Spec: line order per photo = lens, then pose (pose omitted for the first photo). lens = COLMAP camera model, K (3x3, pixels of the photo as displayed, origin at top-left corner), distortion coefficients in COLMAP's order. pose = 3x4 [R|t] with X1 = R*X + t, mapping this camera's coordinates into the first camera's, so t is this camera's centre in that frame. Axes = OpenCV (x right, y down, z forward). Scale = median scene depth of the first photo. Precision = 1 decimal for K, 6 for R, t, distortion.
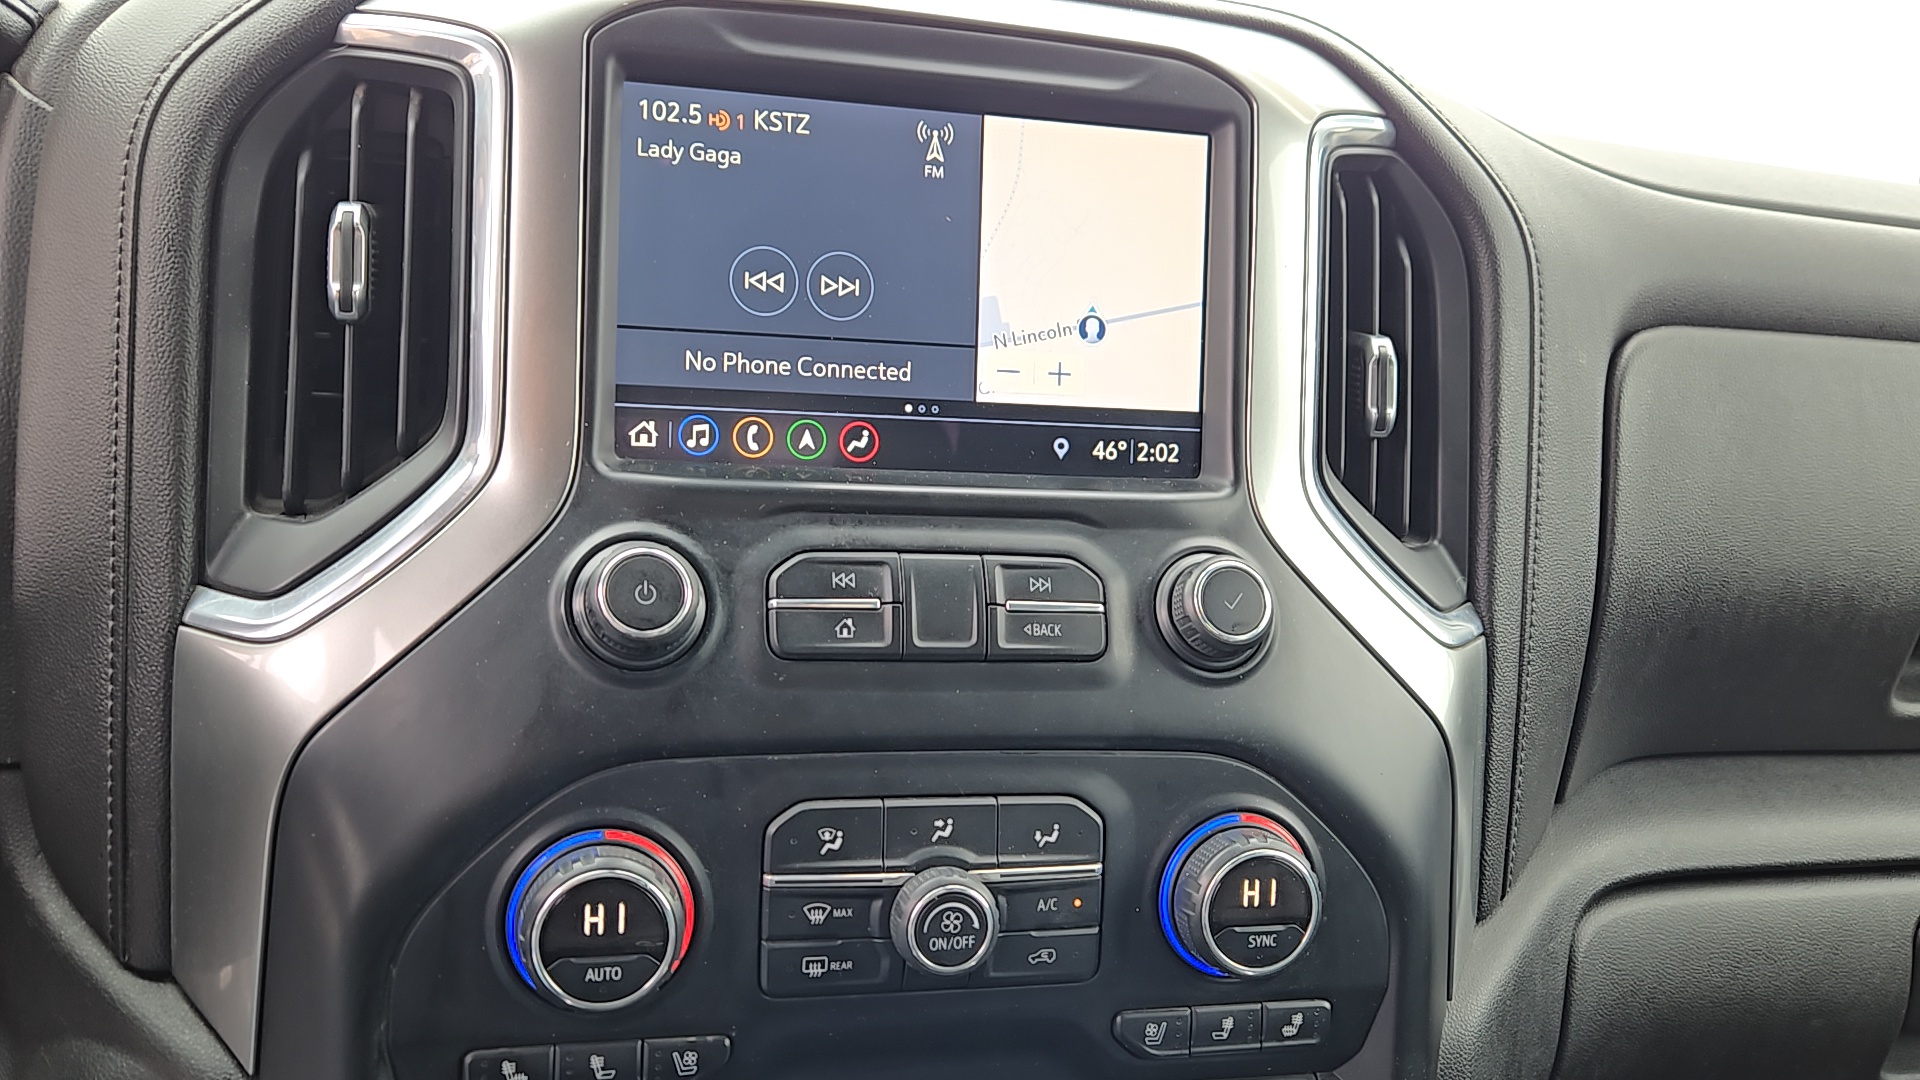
lens RADIAL K [[1625.0, 0, 954.8], [0, 1625.0, 534.3], [0, 0, 1]] dist [0.009028, -0.010167]
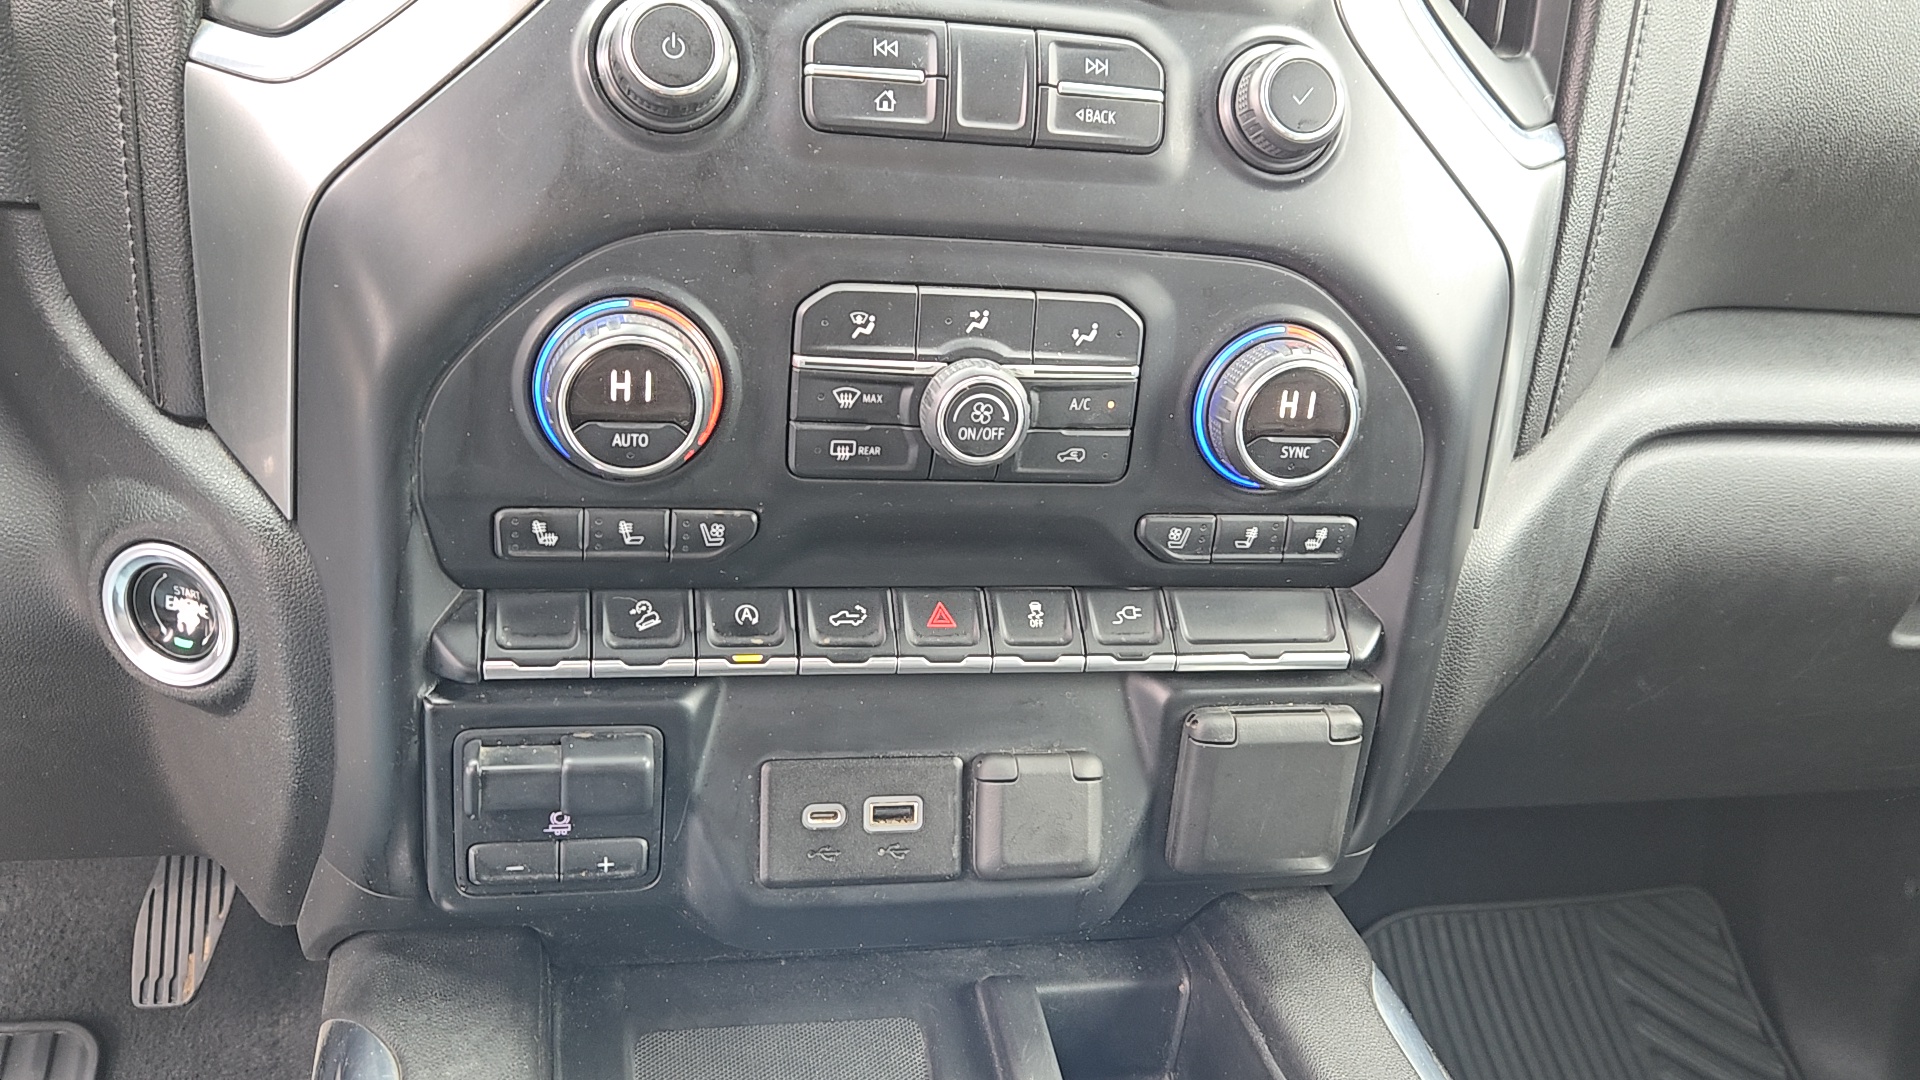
lens RADIAL K [[1625.0, 0, 954.8], [0, 1625.0, 534.3], [0, 0, 1]] dist [0.009028, -0.010167]
pose [[0.998122, 0.056930, -0.022602, 0.007820], [-0.048906, 0.962866, 0.265514, 0.045908], [0.036878, -0.263910, 0.963842, 0.026871]]
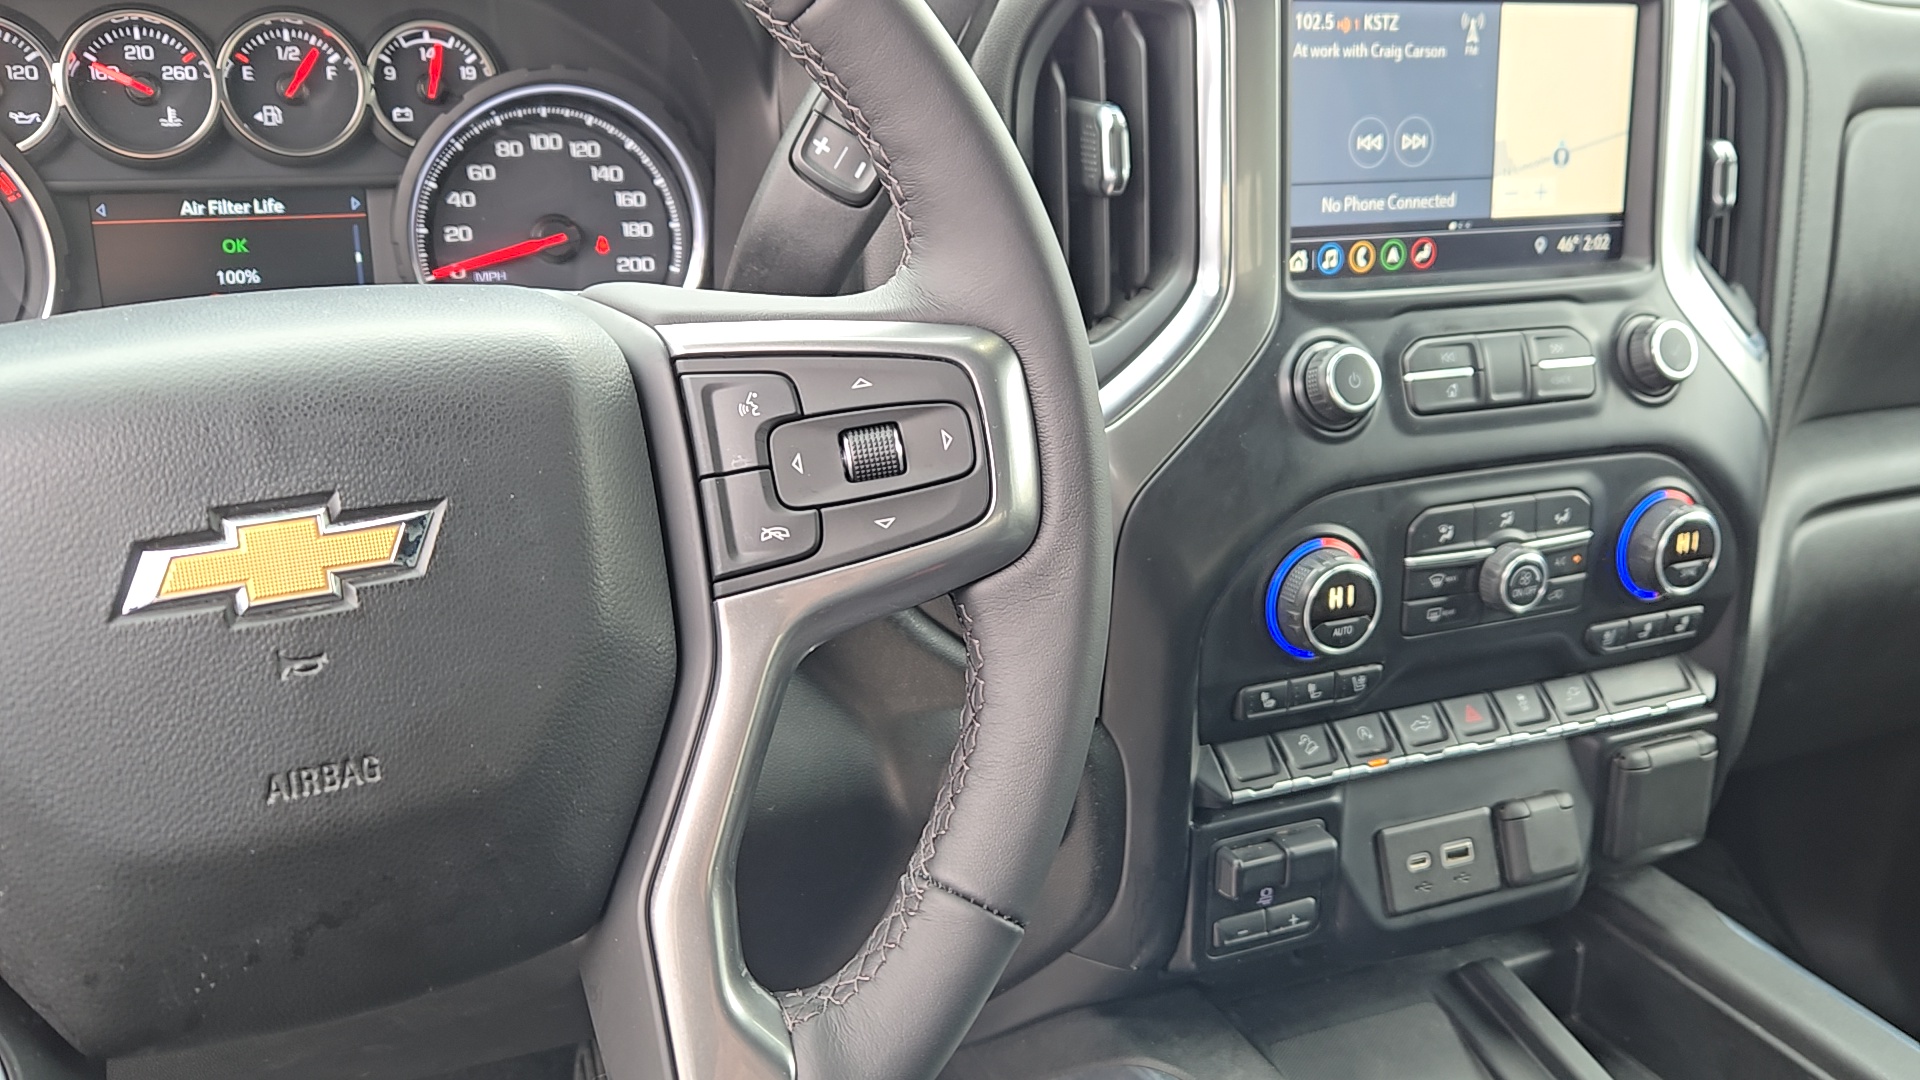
lens RADIAL K [[1625.0, 0, 954.8], [0, 1625.0, 534.3], [0, 0, 1]] dist [0.009028, -0.010167]
pose [[0.987404, -0.084519, 0.133753, -0.695264], [0.054098, 0.974763, 0.216588, -0.152760], [-0.148683, -0.206624, 0.967057, -0.366819]]
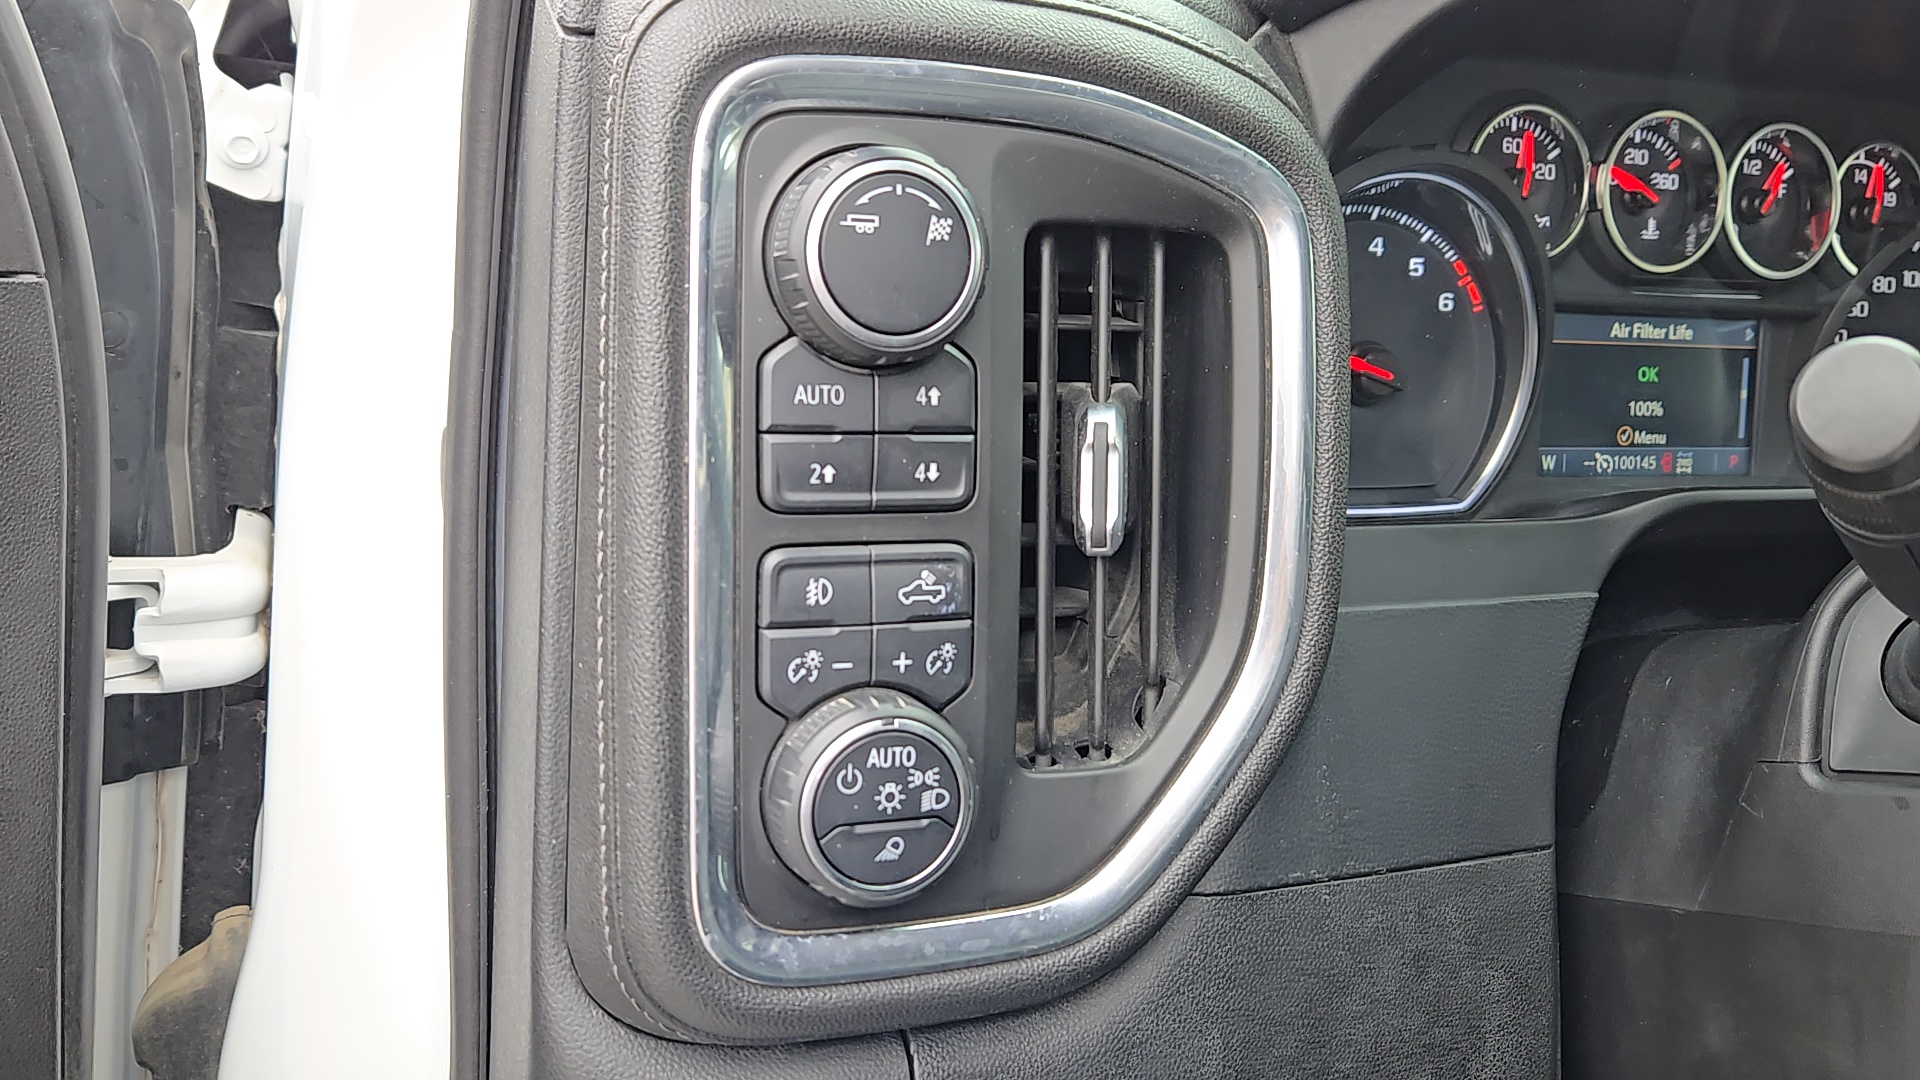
lens RADIAL K [[1625.0, 0, 954.8], [0, 1625.0, 534.3], [0, 0, 1]] dist [0.009028, -0.010167]
pose [[0.992957, -0.014109, 0.117634, -1.740078], [-0.000128, 0.992756, 0.120151, -0.152830], [-0.118477, -0.119320, 0.985762, -0.061263]]
